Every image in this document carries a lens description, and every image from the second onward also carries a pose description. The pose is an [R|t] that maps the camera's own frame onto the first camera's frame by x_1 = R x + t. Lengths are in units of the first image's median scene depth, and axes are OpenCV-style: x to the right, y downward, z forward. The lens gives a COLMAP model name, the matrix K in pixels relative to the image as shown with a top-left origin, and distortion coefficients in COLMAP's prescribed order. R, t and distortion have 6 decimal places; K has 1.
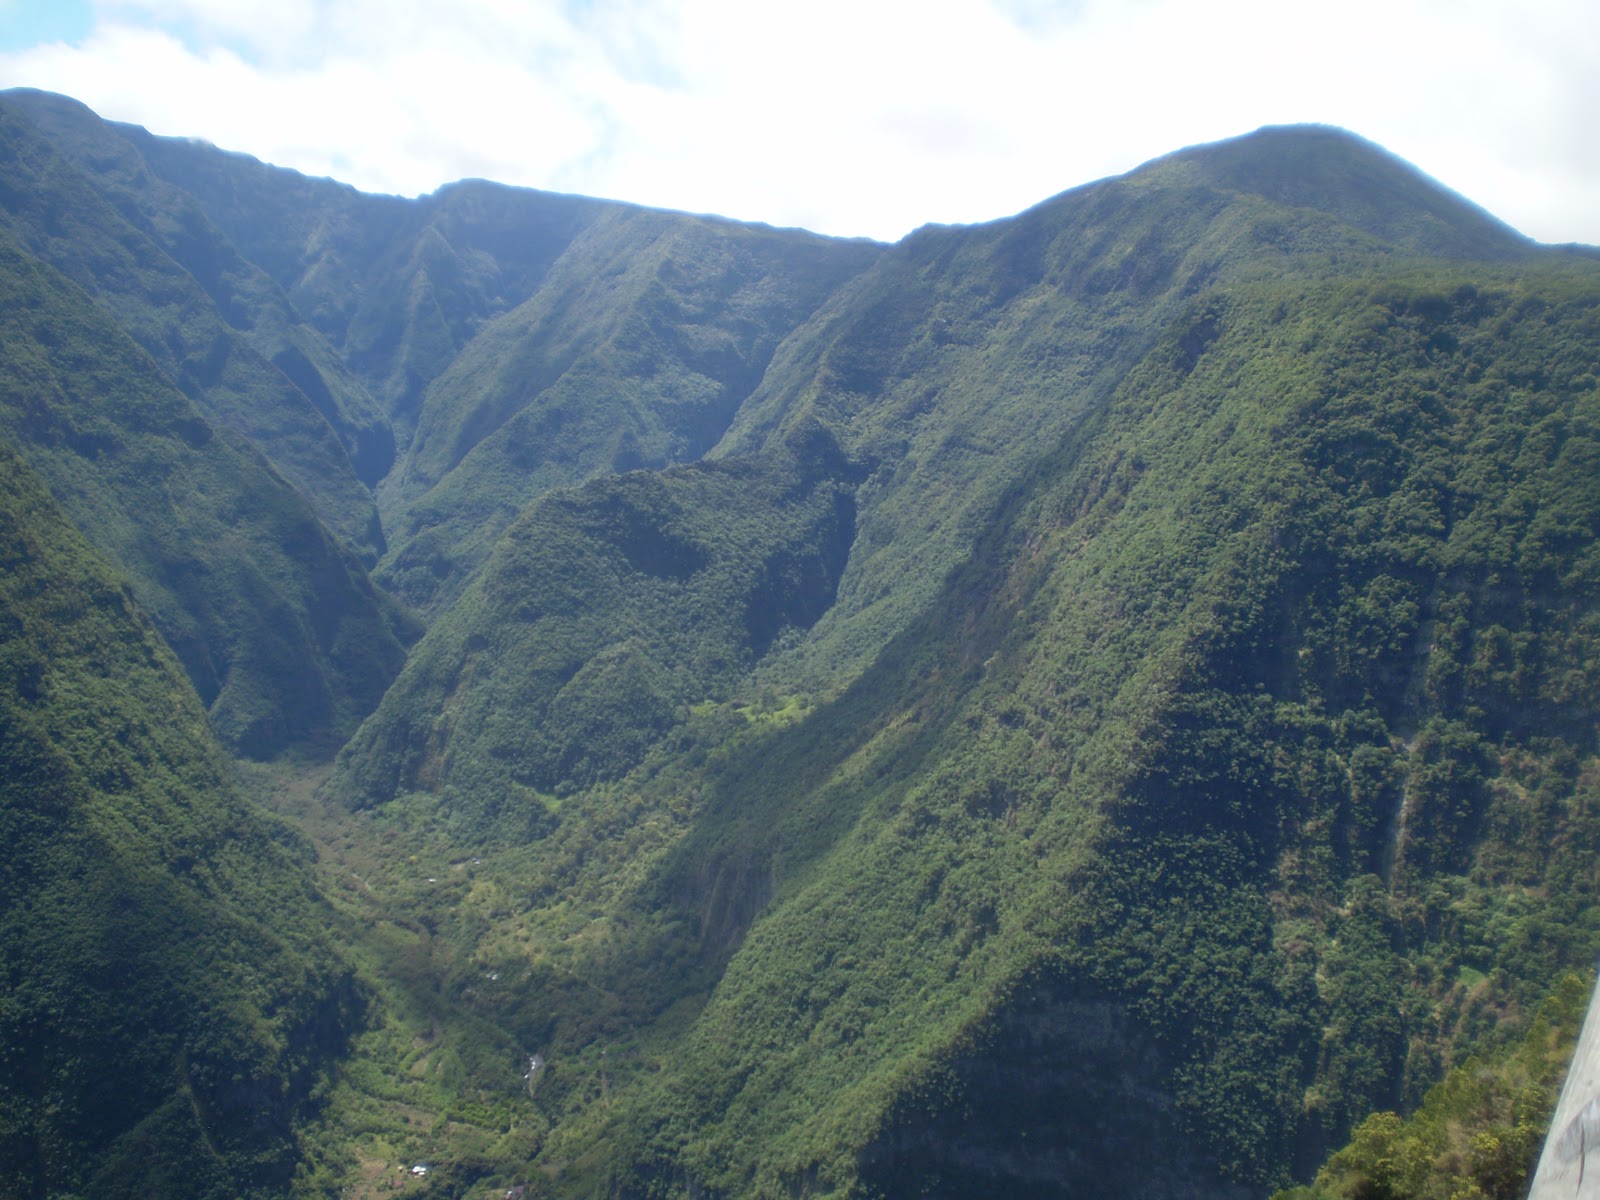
lens RADIAL K [[1824.5, 0, 824.4], [0, 1824.5, 570.6], [0, 0, 1]] dist [-0.075729, -0.167627]
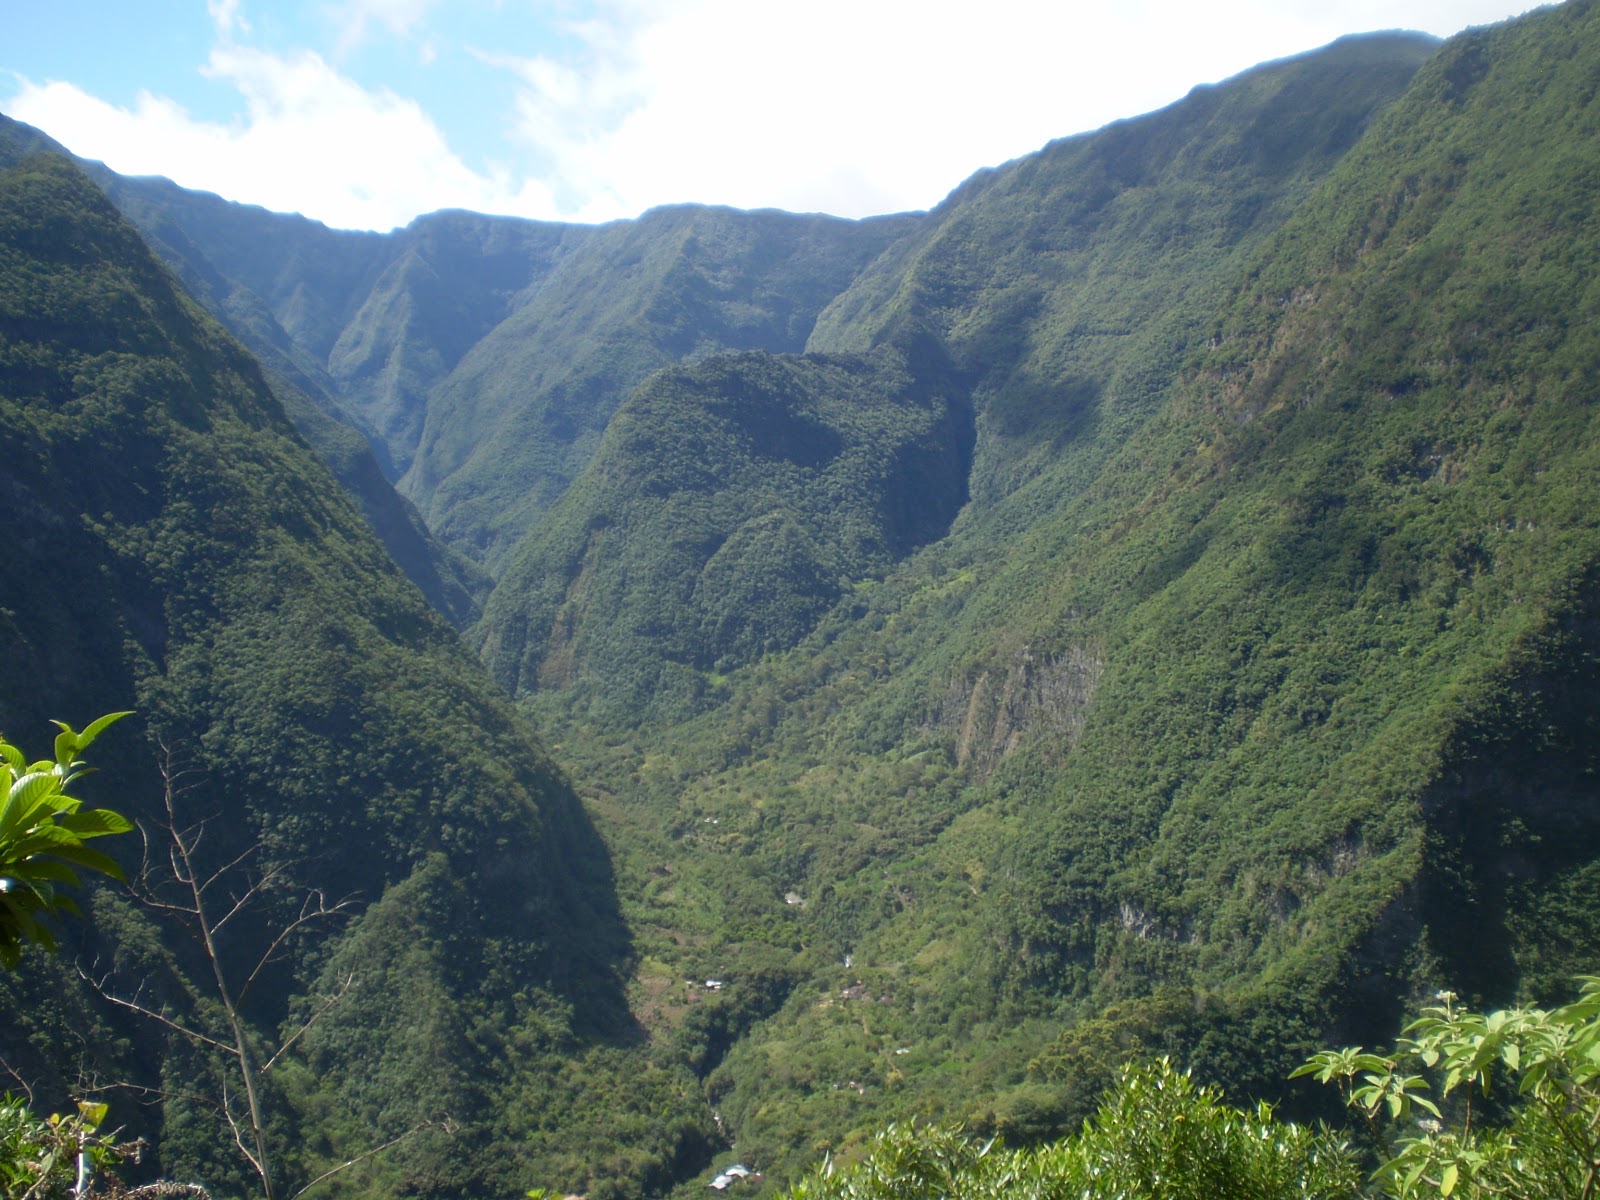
lens RADIAL K [[1824.5, 0, 824.4], [0, 1824.5, 570.6], [0, 0, 1]] dist [-0.075729, -0.167627]
pose [[0.997794, -0.042114, 0.051312, -0.157226], [0.045887, 0.996148, -0.074719, 0.161384], [-0.047967, 0.076909, 0.995884, 0.148218]]
